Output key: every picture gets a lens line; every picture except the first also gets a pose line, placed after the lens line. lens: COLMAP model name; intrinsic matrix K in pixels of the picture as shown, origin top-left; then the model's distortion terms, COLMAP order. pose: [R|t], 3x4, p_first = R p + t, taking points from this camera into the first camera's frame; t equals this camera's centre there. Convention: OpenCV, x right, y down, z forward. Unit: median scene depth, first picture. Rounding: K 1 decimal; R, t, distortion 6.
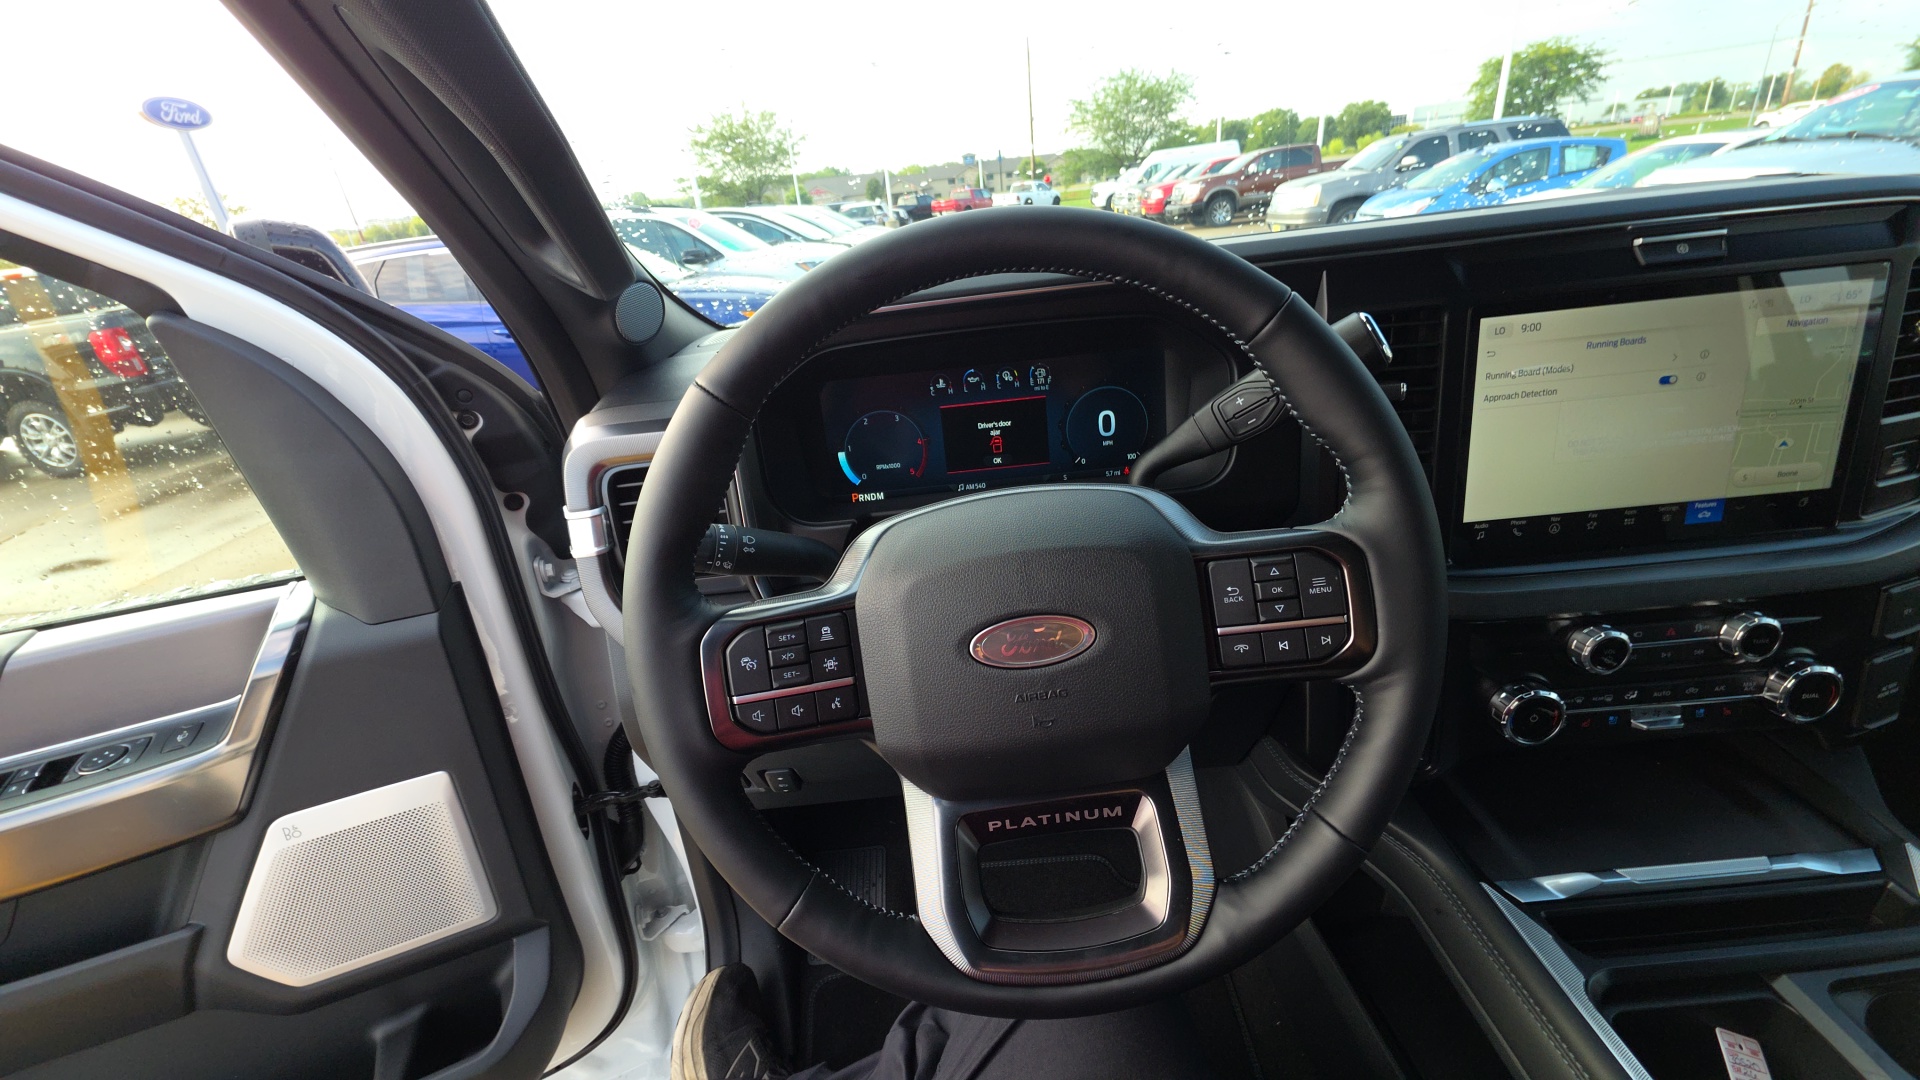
lens RADIAL K [[769.2, 0, 952.5], [0, 769.2, 540.3], [0, 0, 1]] dist [0.000756, -0.003267]
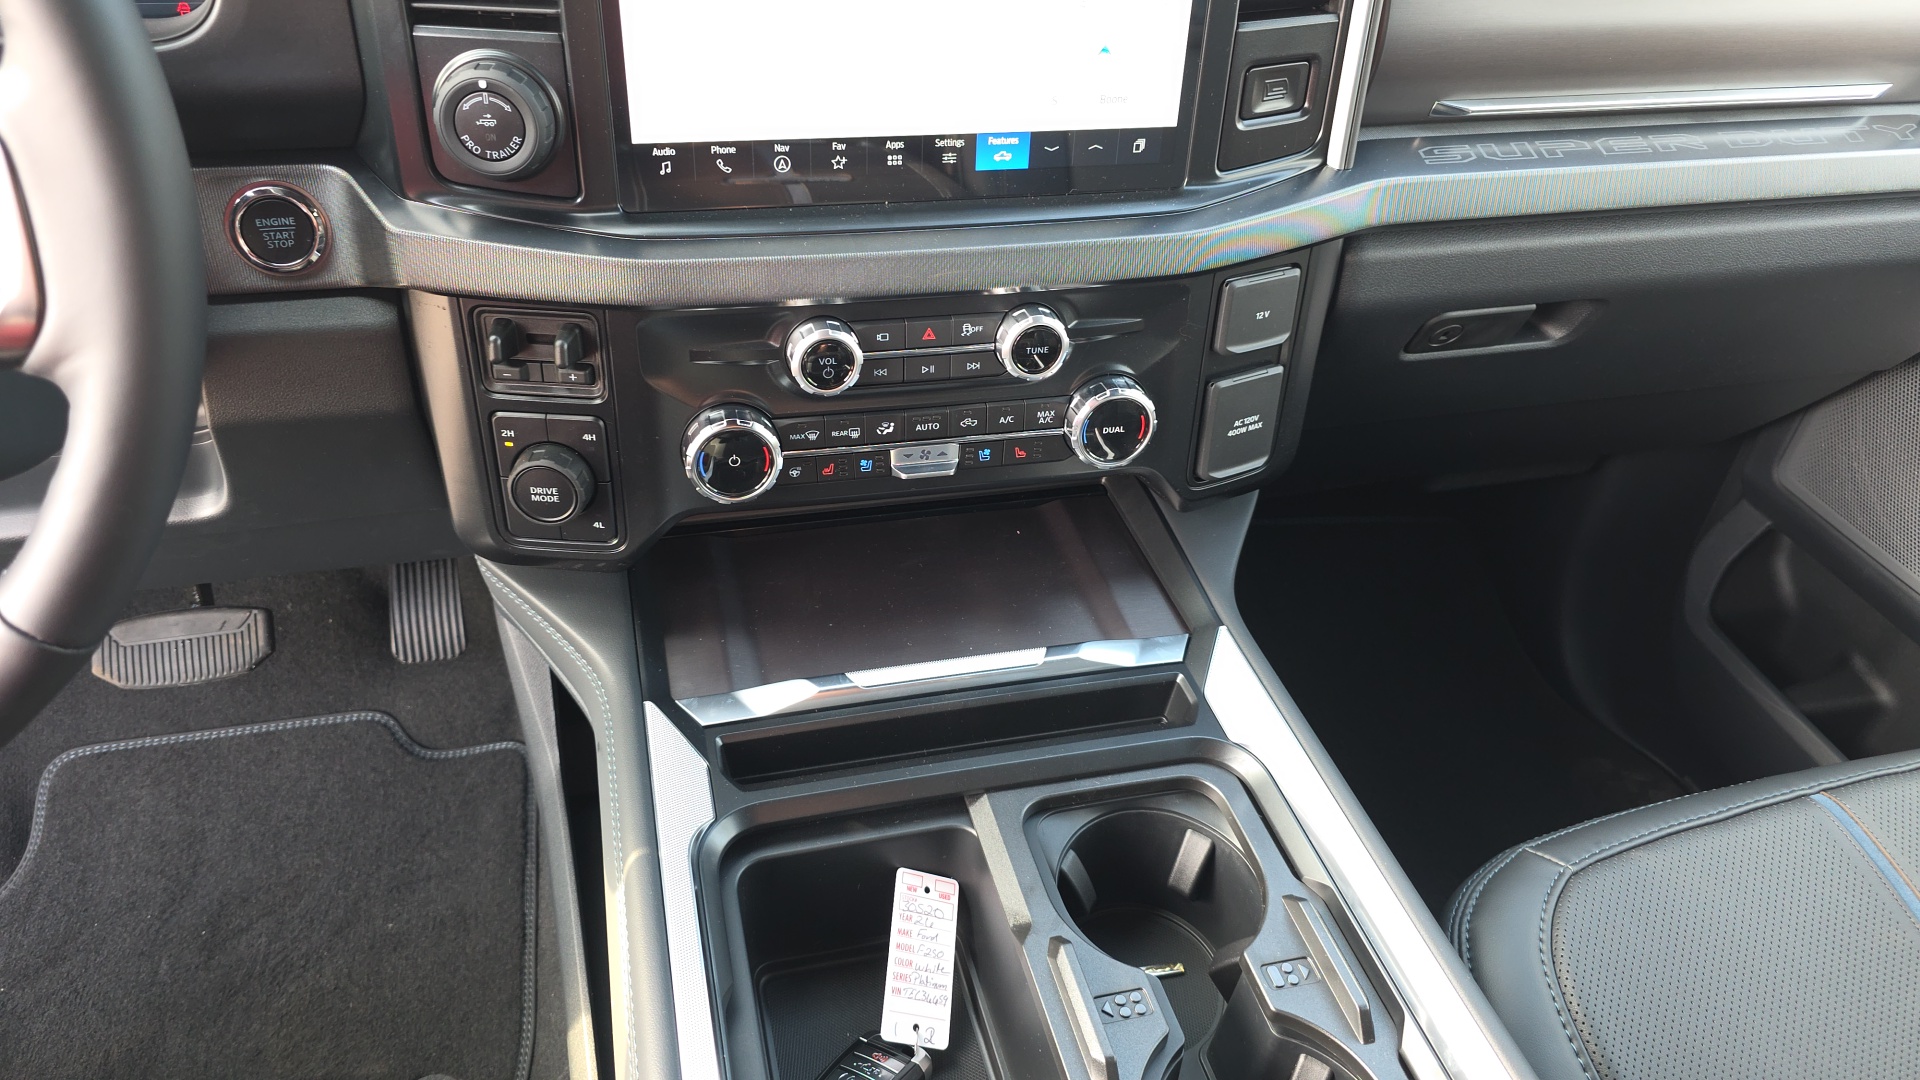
lens RADIAL K [[1309.7, 0, 945.7], [0, 1309.7, 528.4], [0, 0, 1]] dist [0.024471, -0.005801]
pose [[0.960394, -0.011447, 0.278409, 0.627028], [-0.058178, 0.968897, 0.240527, 0.007610], [-0.272503, -0.247198, 0.929858, -0.106854]]
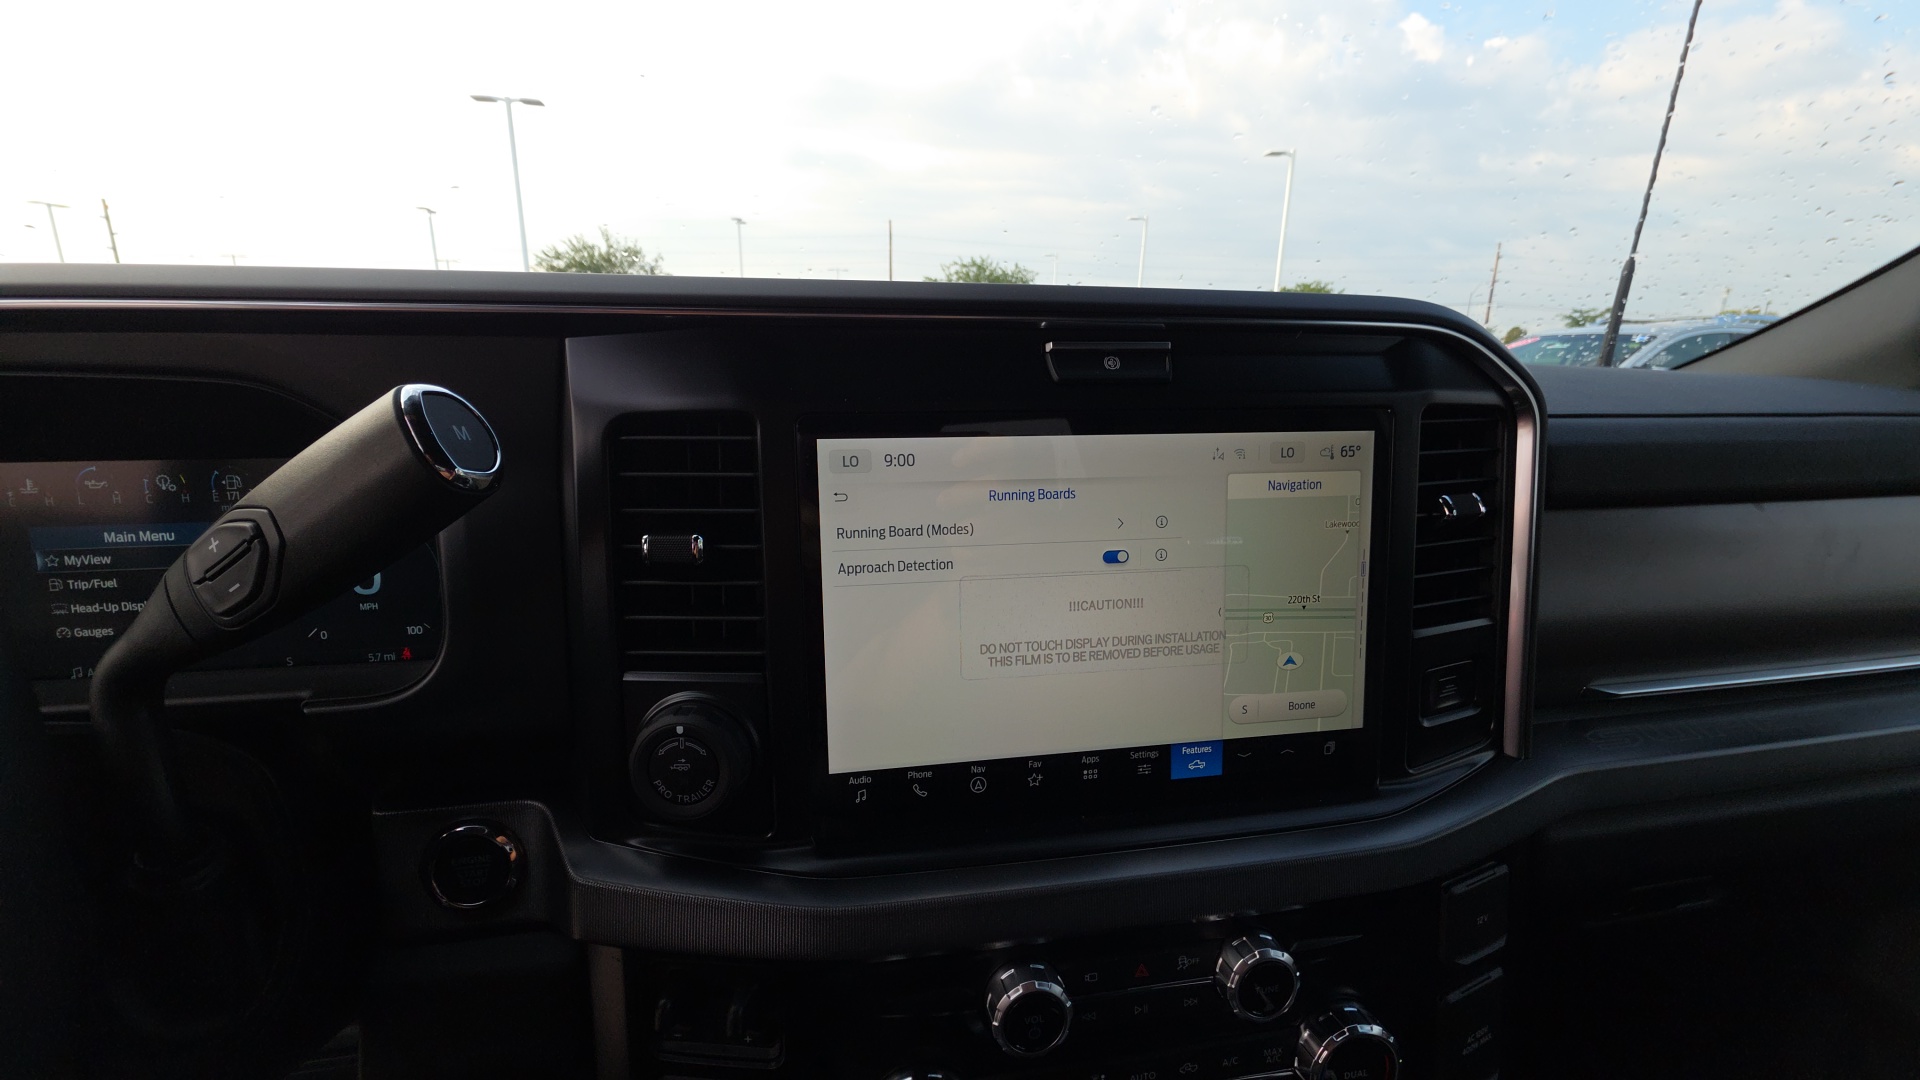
lens RADIAL K [[769.2, 0, 957.3], [0, 769.2, 532.3], [0, 0, 1]] dist [0.000756, -0.003267]
pose [[0.979122, 0.067089, 0.191882, 0.652733], [-0.028401, 0.979856, -0.197673, -0.093474], [-0.201278, 0.188096, 0.961305, 0.384001]]
